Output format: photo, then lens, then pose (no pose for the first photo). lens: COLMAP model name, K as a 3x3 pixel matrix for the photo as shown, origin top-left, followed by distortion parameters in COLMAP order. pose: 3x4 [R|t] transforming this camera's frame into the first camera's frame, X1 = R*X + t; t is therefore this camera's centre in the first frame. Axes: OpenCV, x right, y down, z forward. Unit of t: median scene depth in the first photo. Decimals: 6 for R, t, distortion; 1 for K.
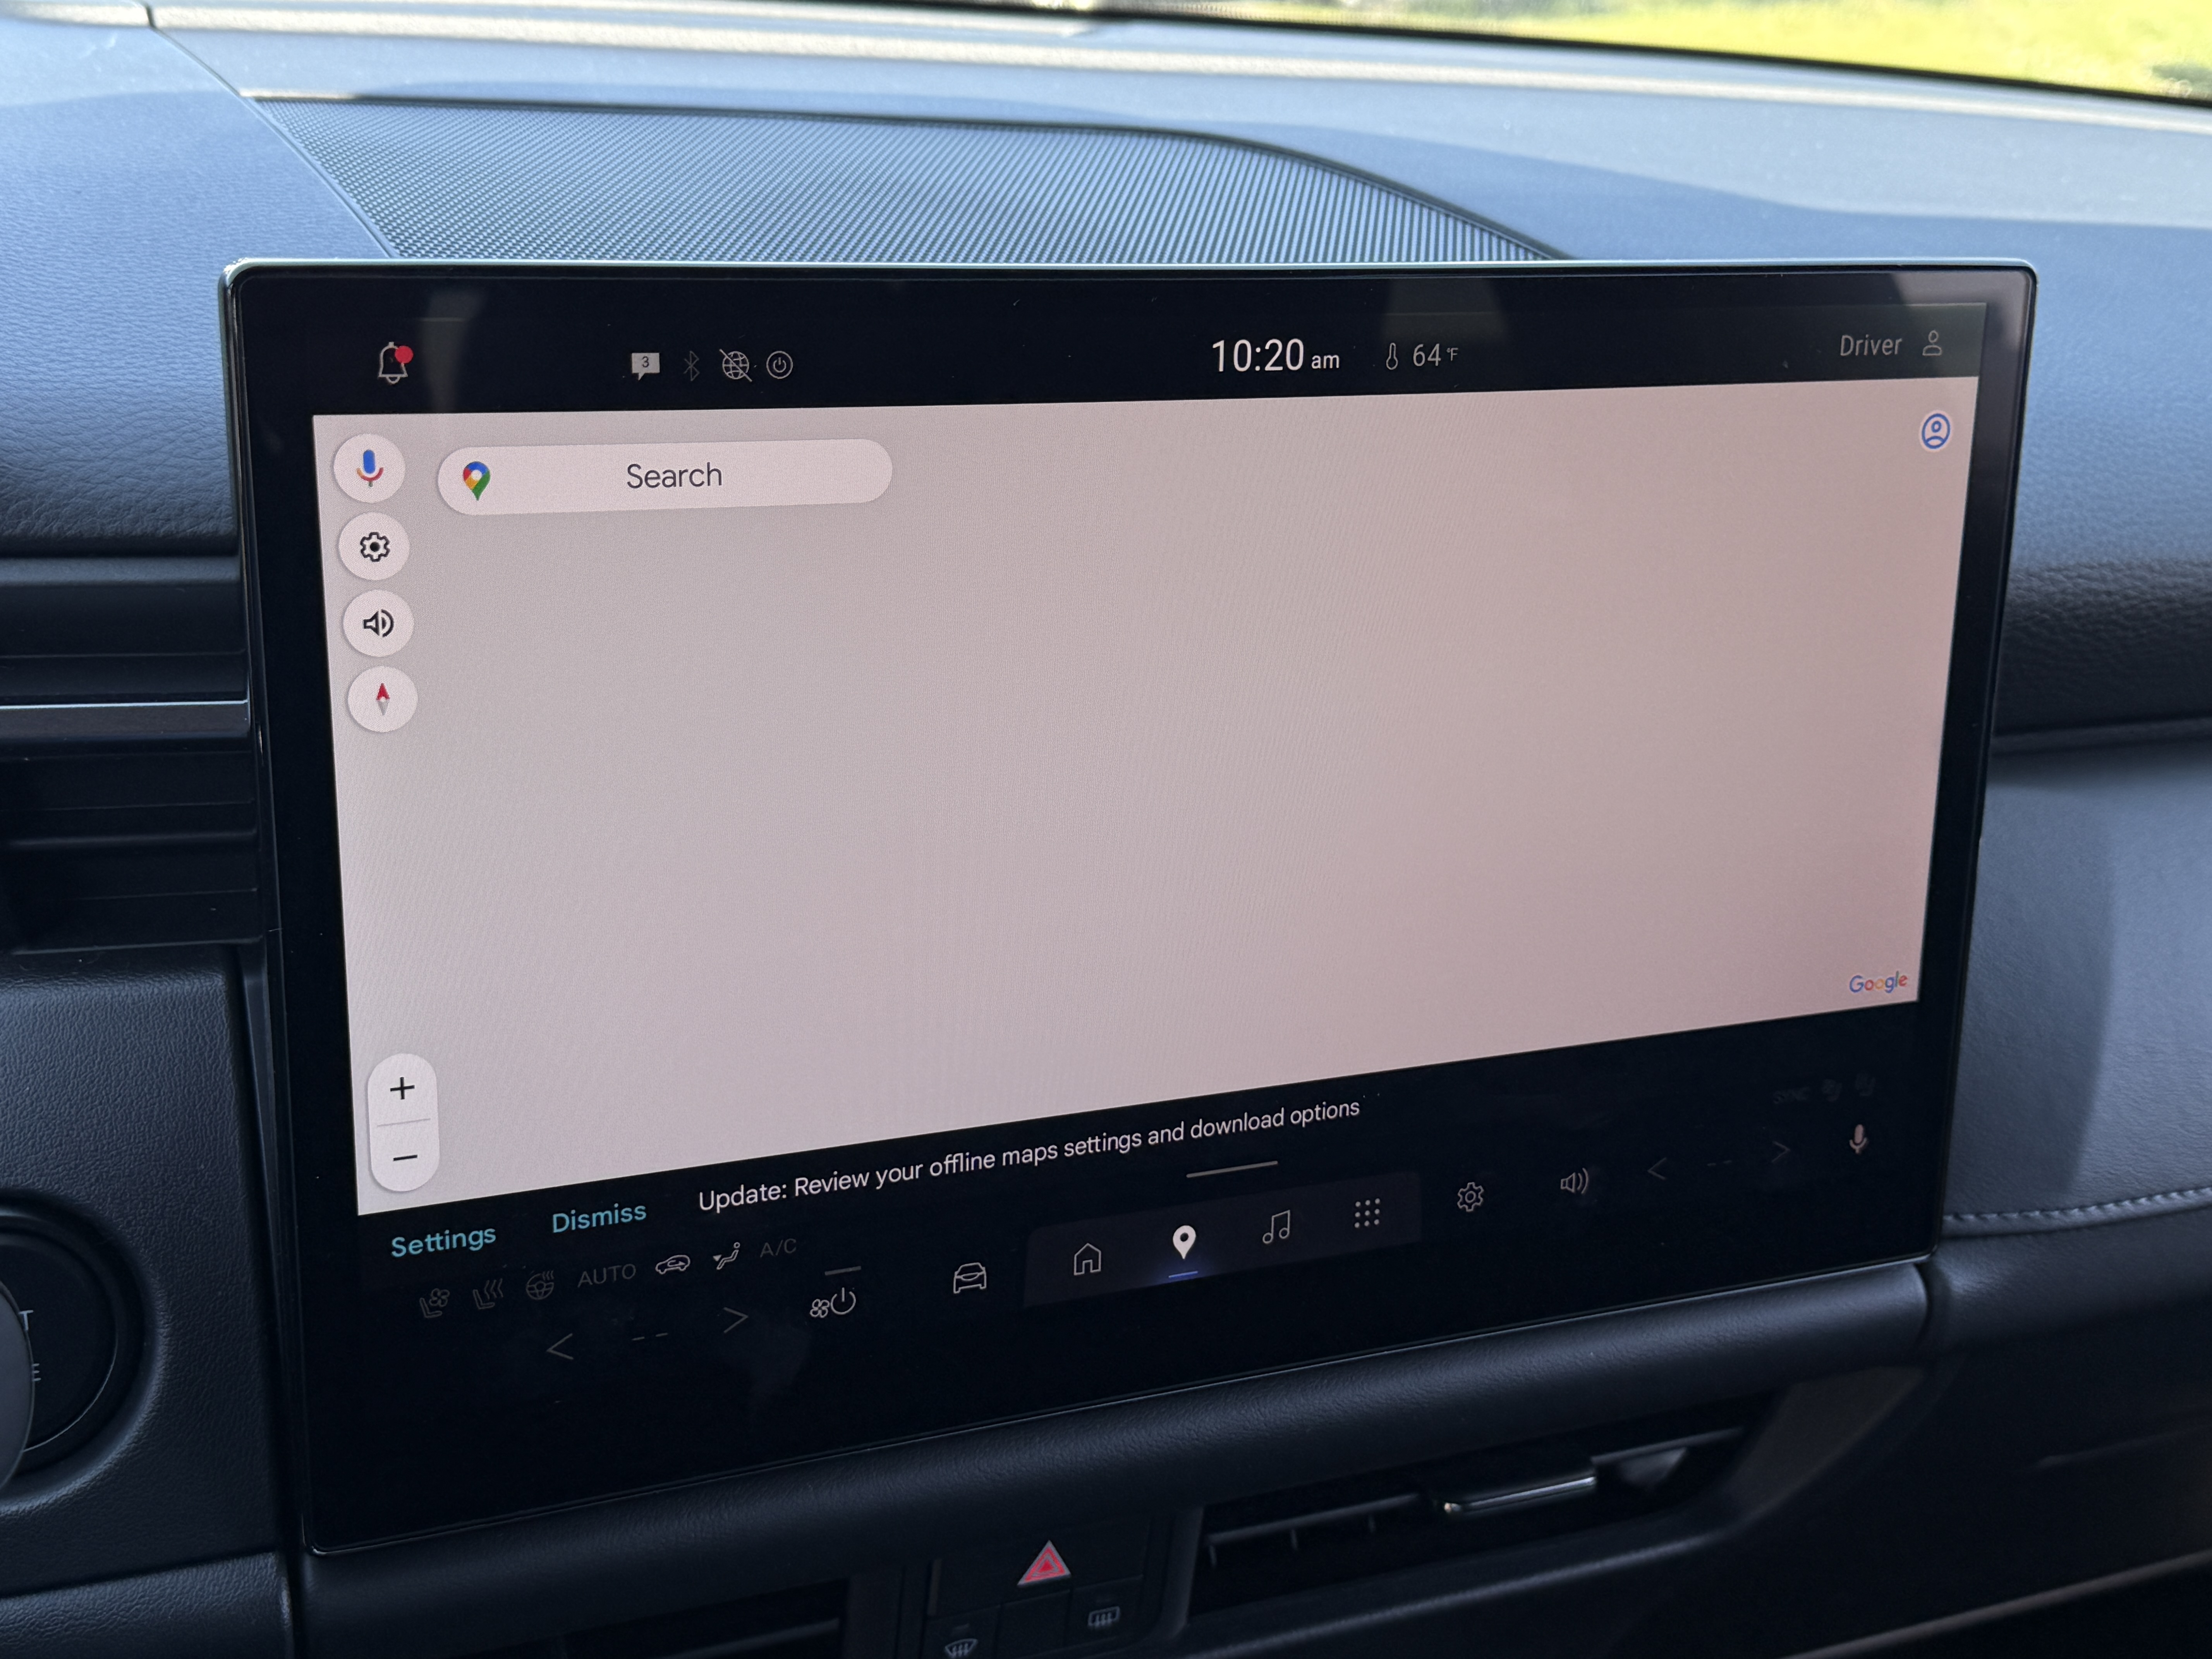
lens RADIAL K [[2686.8, 0, 1110.8], [0, 2686.8, 838.4], [0, 0, 1]] dist [0.194744, -0.506535]
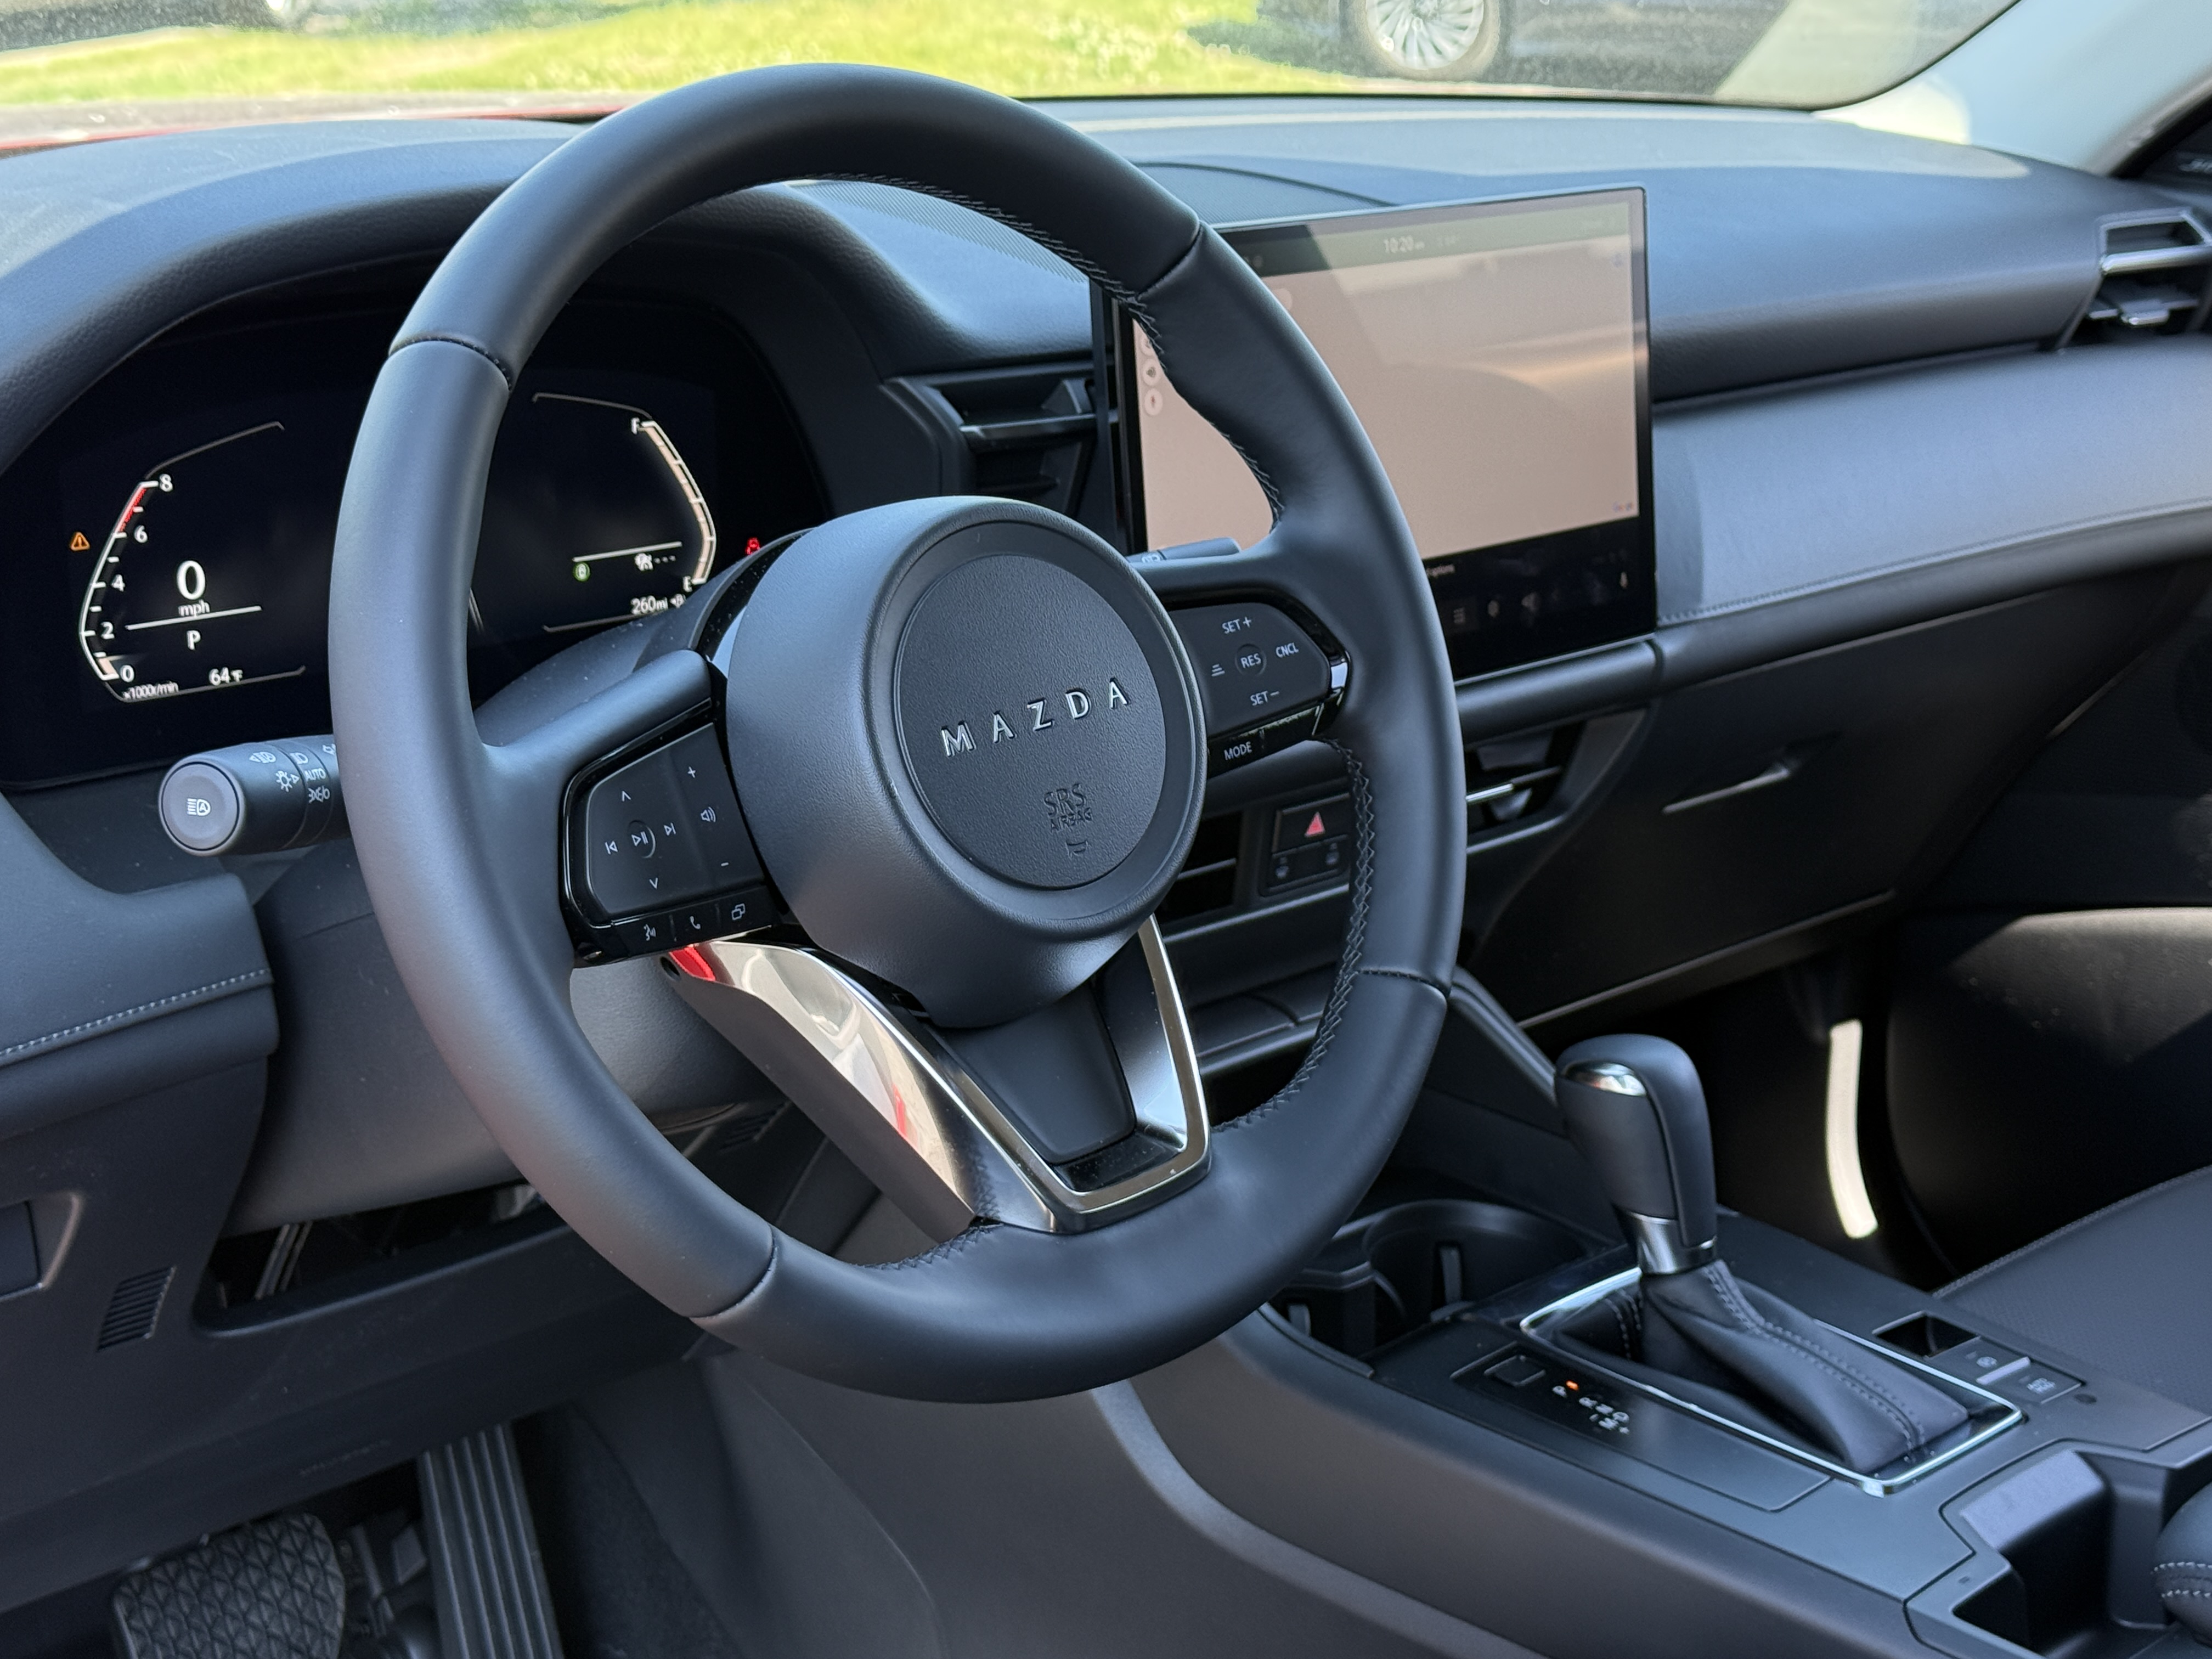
lens RADIAL K [[3298.8, 0, 1106.0], [0, 3298.8, 829.5], [0, 0, 1]] dist [0.146588, -0.141516]
pose [[0.939312, -0.146806, 0.310067, -1.194486], [0.162713, 0.986333, -0.025924, 0.376008], [-0.302023, 0.074803, 0.950361, -1.723863]]
